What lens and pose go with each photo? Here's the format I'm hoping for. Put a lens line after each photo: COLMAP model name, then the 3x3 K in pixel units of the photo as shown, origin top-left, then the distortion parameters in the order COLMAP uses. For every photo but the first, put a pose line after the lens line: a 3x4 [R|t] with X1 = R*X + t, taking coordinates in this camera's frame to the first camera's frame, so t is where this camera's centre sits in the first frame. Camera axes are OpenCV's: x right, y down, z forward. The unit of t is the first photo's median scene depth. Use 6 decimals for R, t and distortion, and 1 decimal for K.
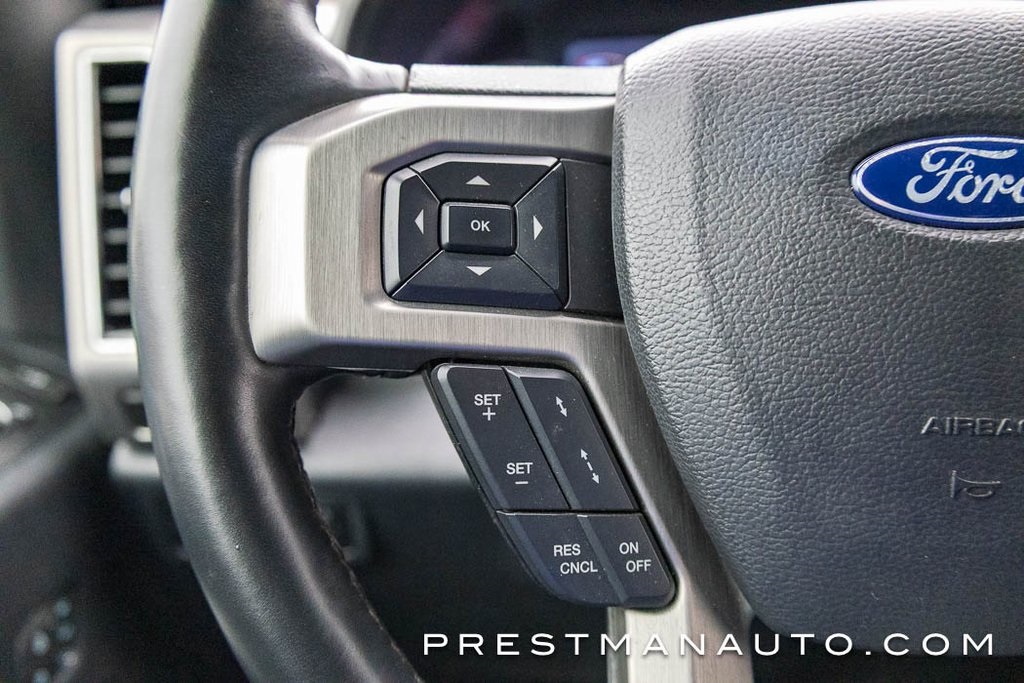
lens RADIAL K [[911.6, 0, 513.2], [0, 911.6, 389.8], [0, 0, 1]] dist [-0.007524, -0.004859]
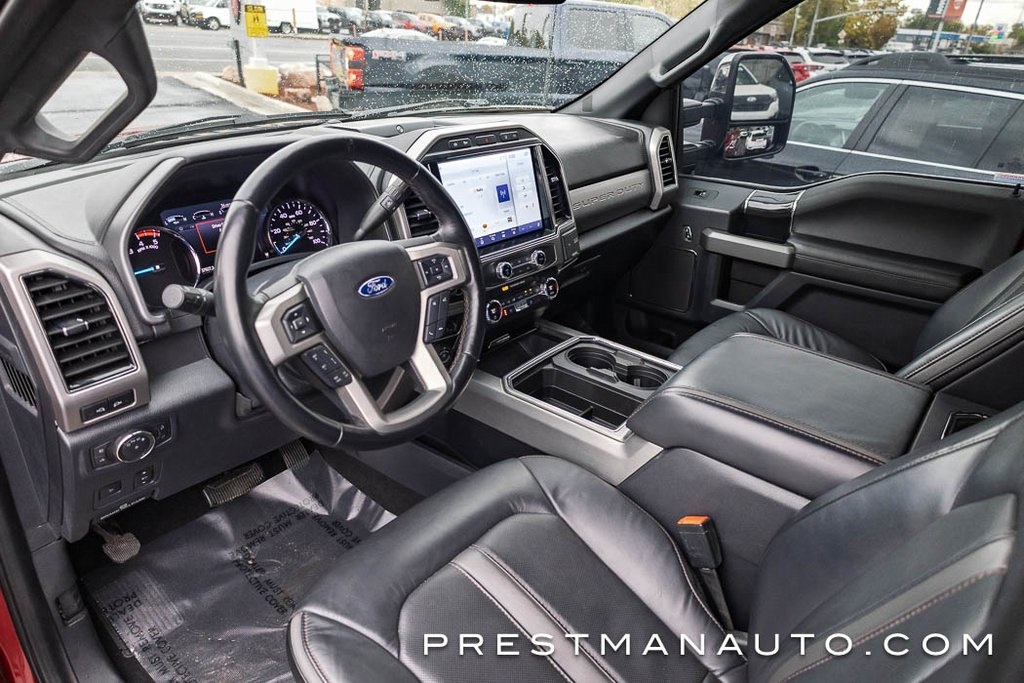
lens RADIAL K [[663.9, 0, 516.7], [0, 663.9, 339.1], [0, 0, 1]] dist [0.005263, 0.002996]
pose [[0.550301, -0.315733, 0.772969, -2.275050], [0.227008, 0.947453, 0.225390, -0.644698], [-0.803515, 0.051438, 0.593058, -2.105198]]
